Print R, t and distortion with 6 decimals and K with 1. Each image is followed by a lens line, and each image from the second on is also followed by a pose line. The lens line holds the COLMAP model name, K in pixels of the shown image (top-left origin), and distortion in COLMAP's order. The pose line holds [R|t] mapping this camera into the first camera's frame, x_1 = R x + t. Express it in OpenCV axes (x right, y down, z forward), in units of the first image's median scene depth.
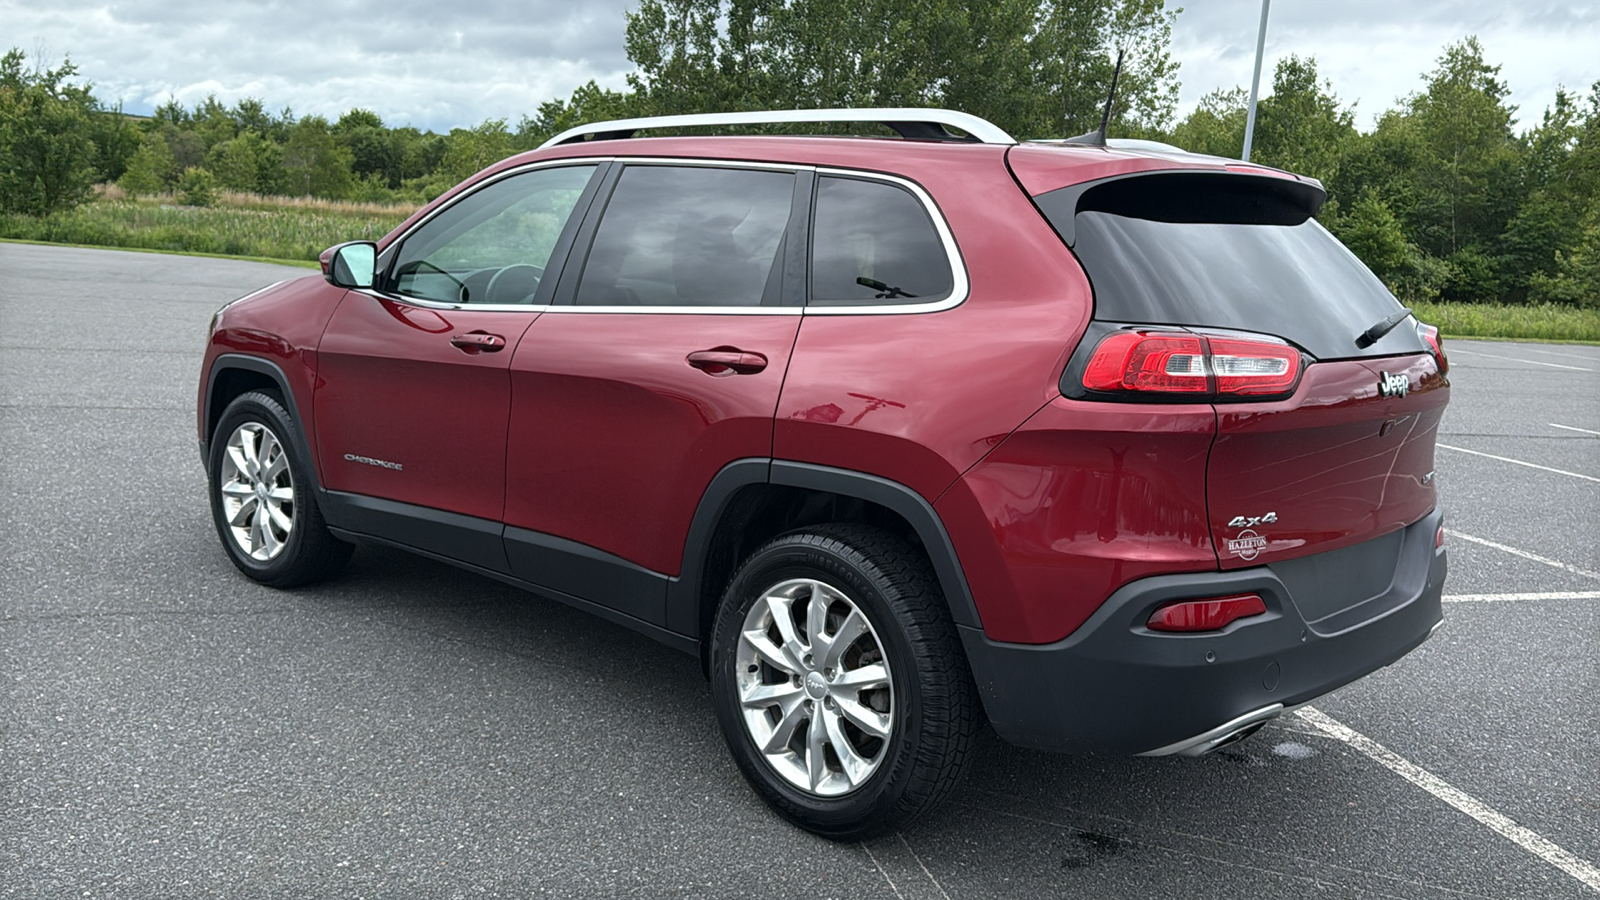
lens RADIAL K [[1383.8, 0, 818.6], [0, 1383.8, 434.9], [0, 0, 1]] dist [0.069089, -0.097582]
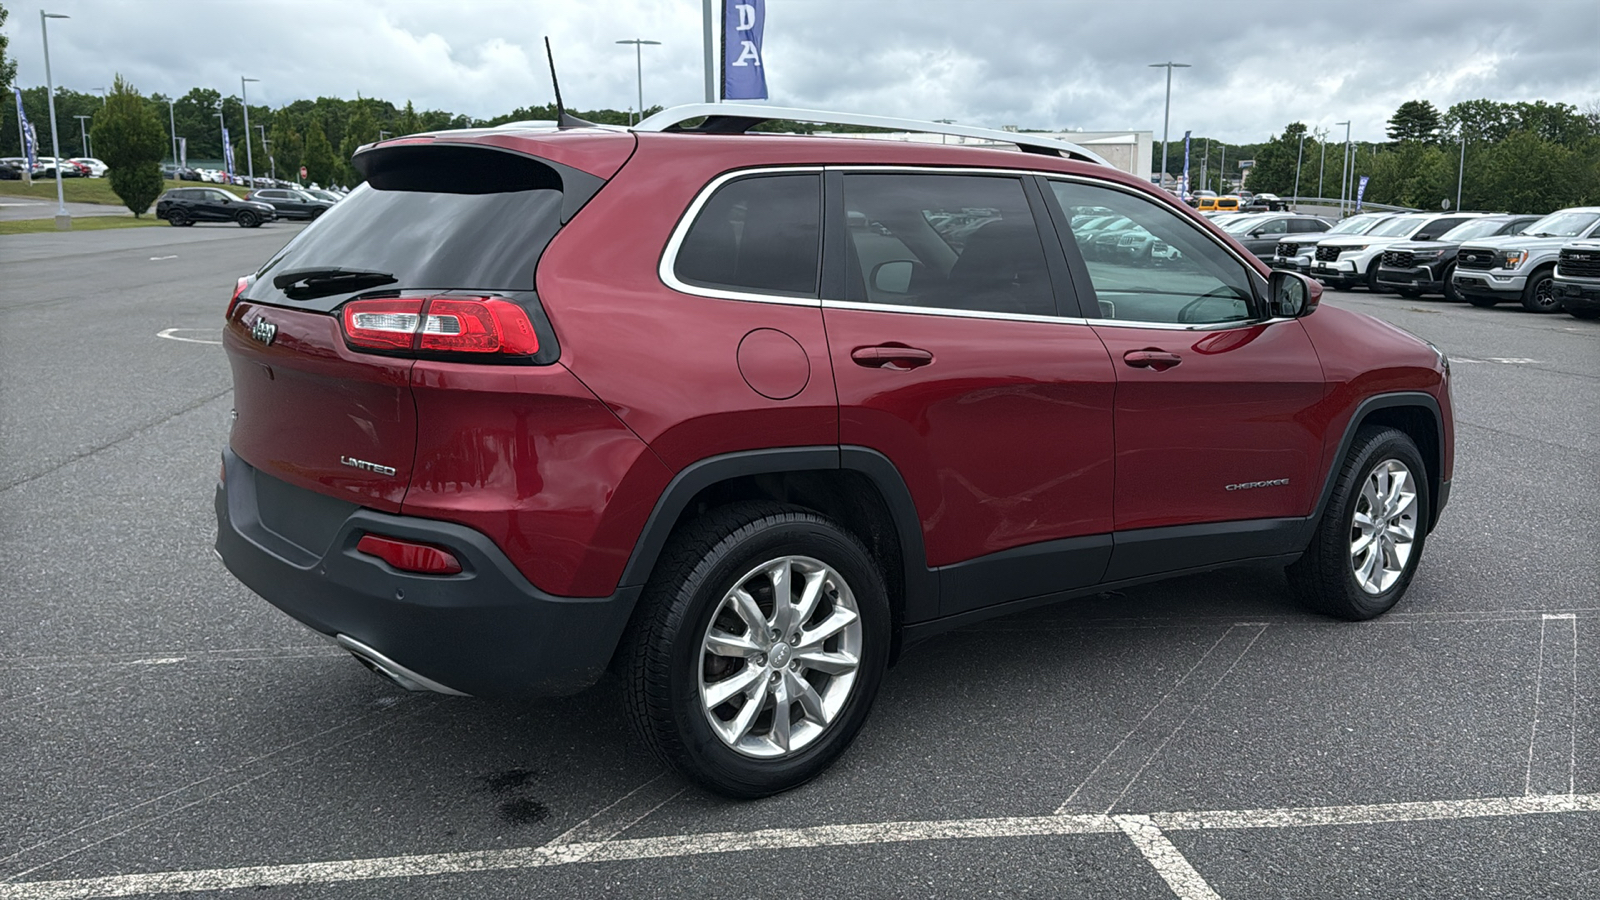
lens RADIAL K [[1366.7, 0, 848.1], [0, 1366.7, 448.6], [0, 0, 1]] dist [0.128010, -0.205610]
pose [[-0.137977, 0.098796, -0.985496, 0.110771], [-0.171972, 0.977509, 0.122073, -0.012144], [0.975391, 0.186321, -0.117884, 0.124210]]
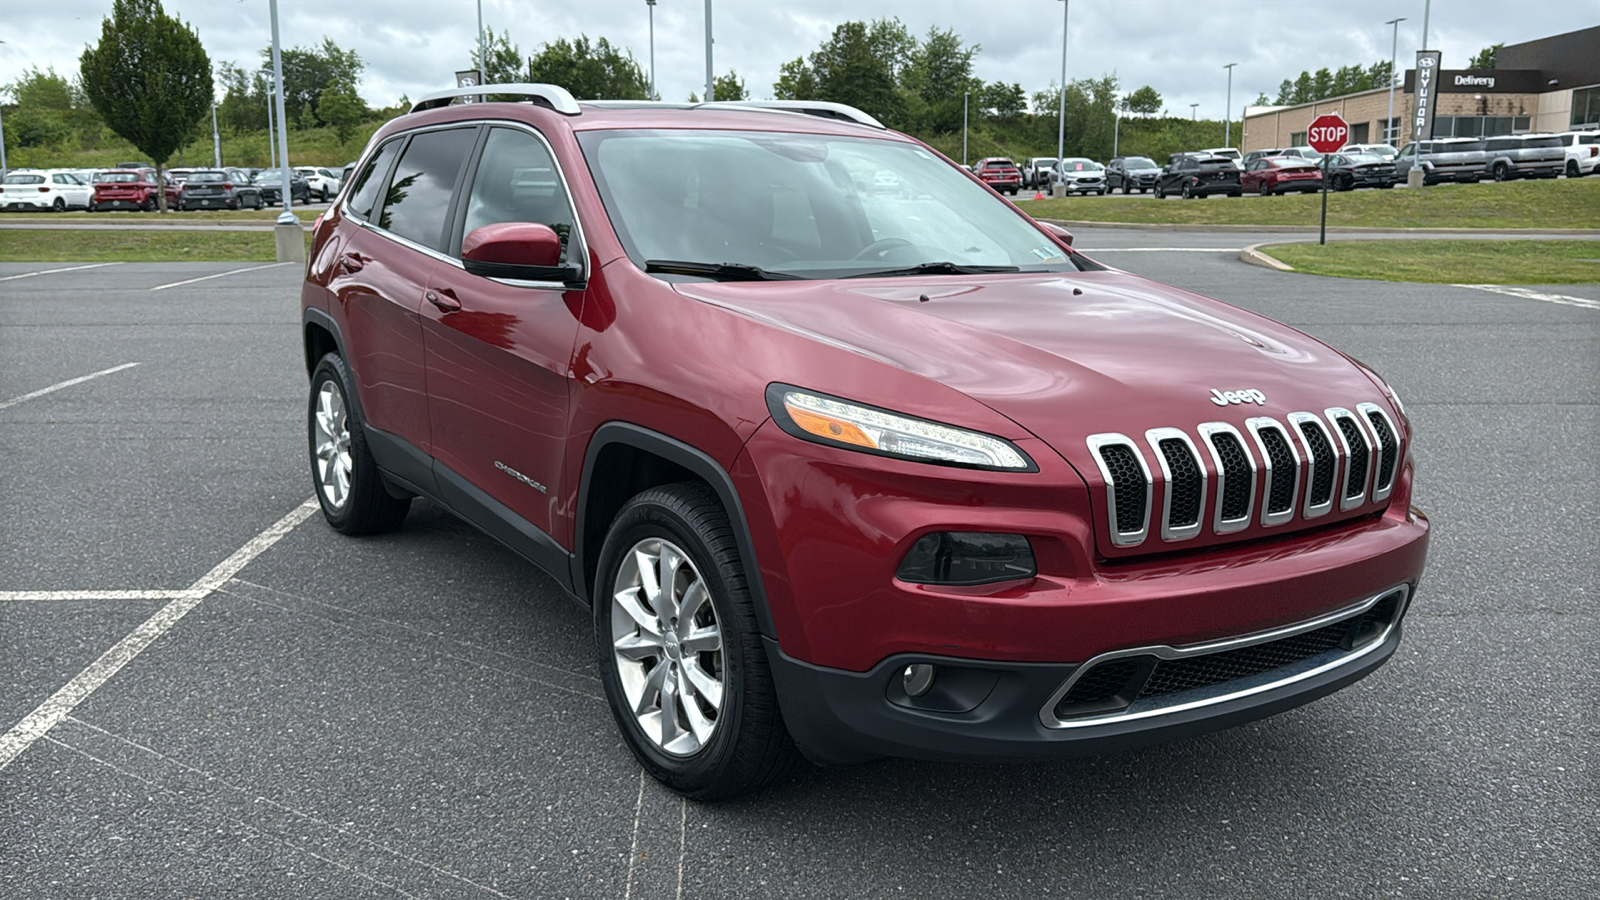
lens RADIAL K [[1366.7, 0, 794.9], [0, 1366.7, 446.3], [0, 0, 1]] dist [0.128010, -0.205610]
pose [[-0.967244, -0.114016, 0.226800, -0.044184], [-0.031017, 0.939843, 0.340196, -0.035925], [-0.251945, 0.322018, -0.912594, 0.224762]]
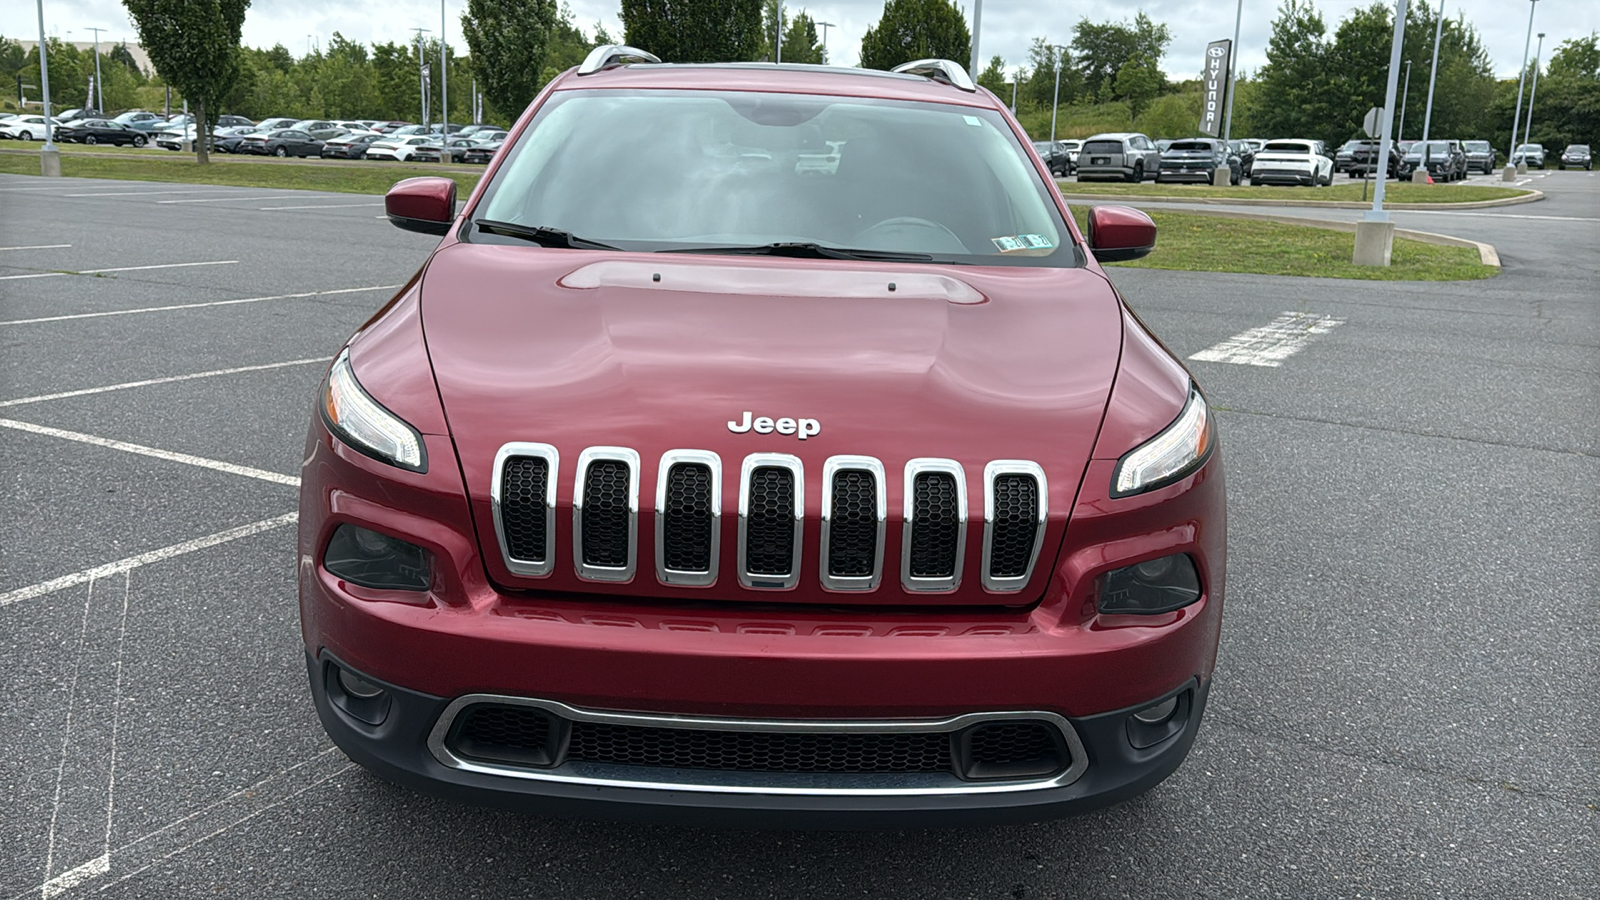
lens RADIAL K [[1366.7, 0, 784.0], [0, 1366.7, 455.8], [0, 0, 1]] dist [0.128010, -0.205610]
pose [[-0.681384, -0.245389, 0.689565, -0.089359], [0.032022, 0.931227, 0.363029, -0.034087], [-0.731225, 0.269444, -0.626666, 0.188579]]
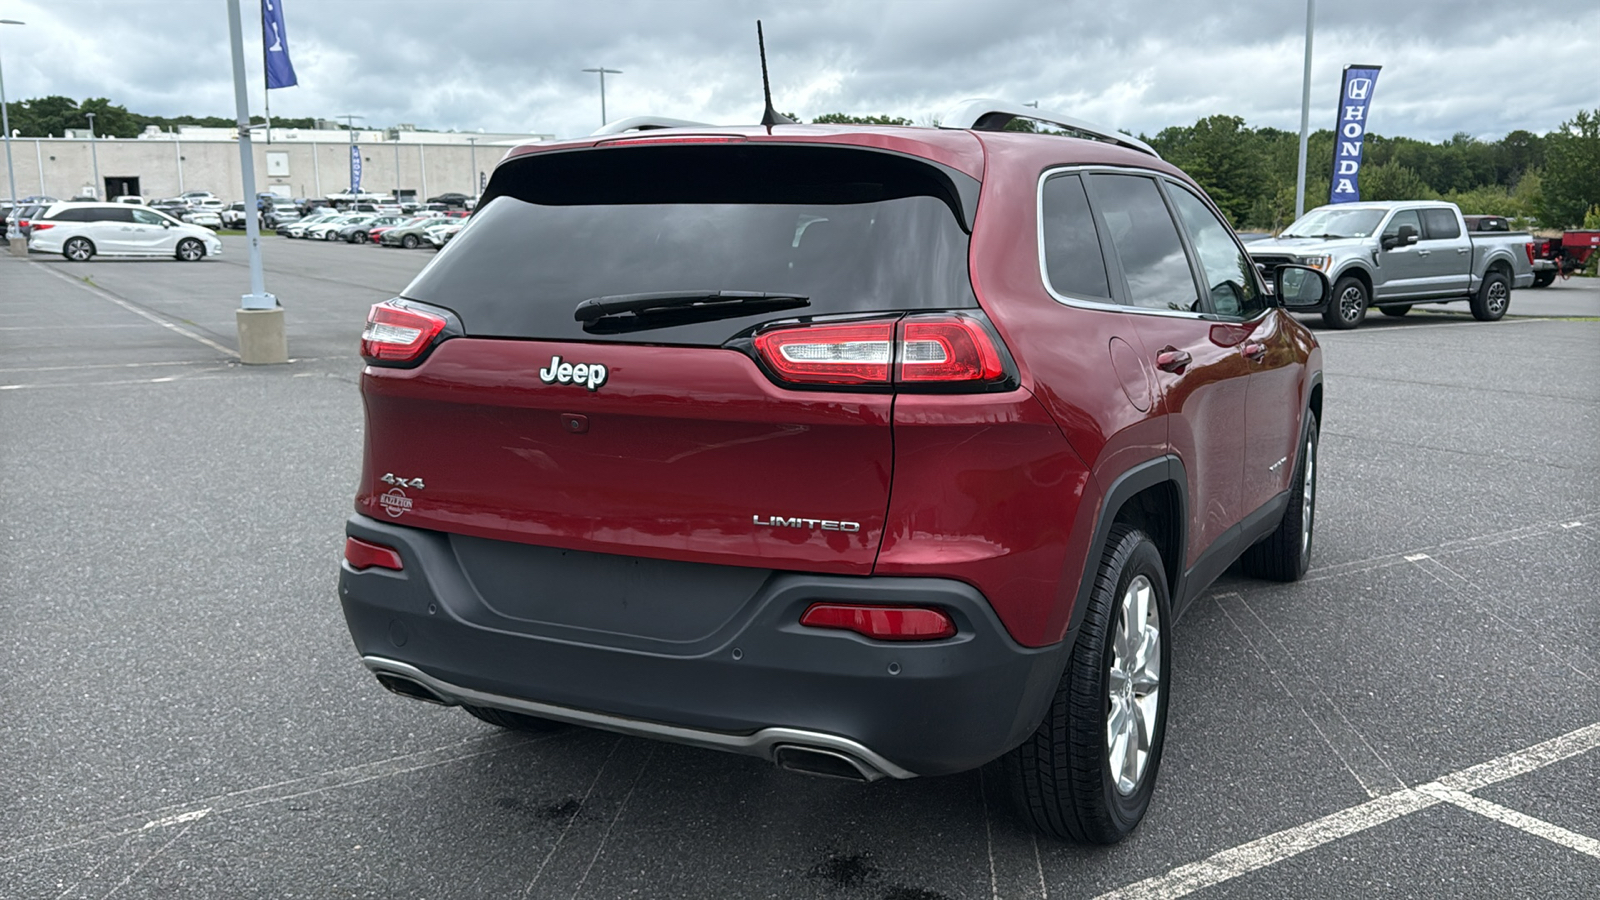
lens RADIAL K [[1366.7, 0, 821.2], [0, 1366.7, 435.9], [0, 0, 1]] dist [0.128010, -0.205610]
pose [[0.276485, 0.082554, -0.957466, 0.100114], [-0.126370, 0.990775, 0.048935, -0.004585], [0.952673, 0.107466, 0.284367, 0.071454]]
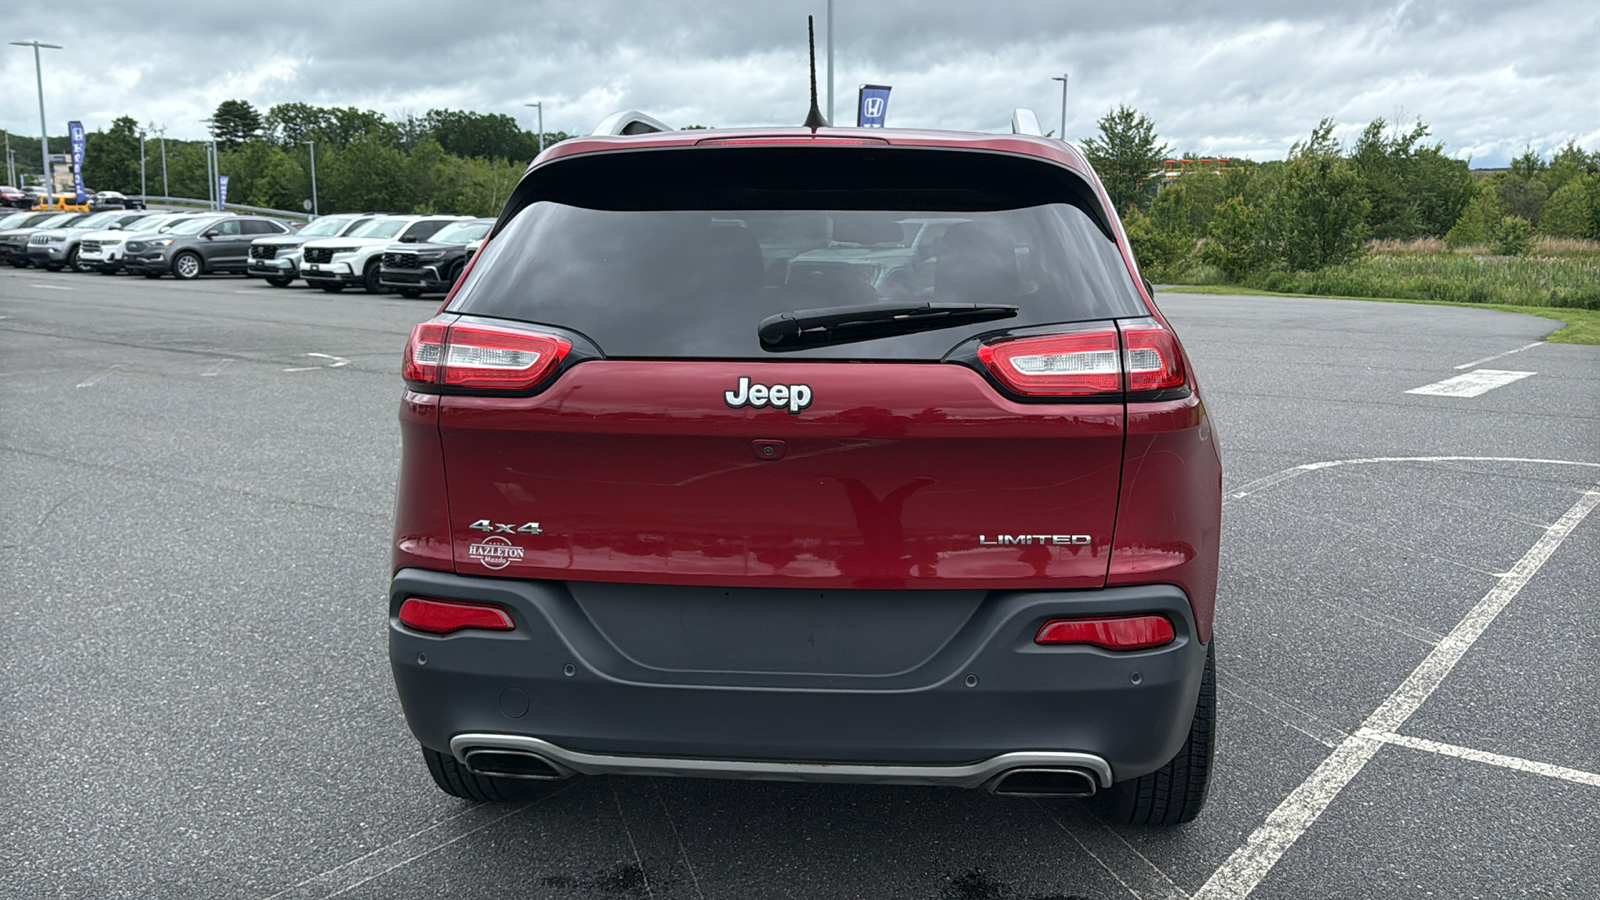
lens RADIAL K [[1366.7, 0, 838.1], [0, 1366.7, 450.6], [0, 0, 1]] dist [0.128010, -0.205610]
pose [[0.610005, 0.065849, -0.789657, 0.082679], [-0.086325, 0.996132, 0.016381, -0.001619], [0.787681, 0.058175, 0.613330, 0.043788]]
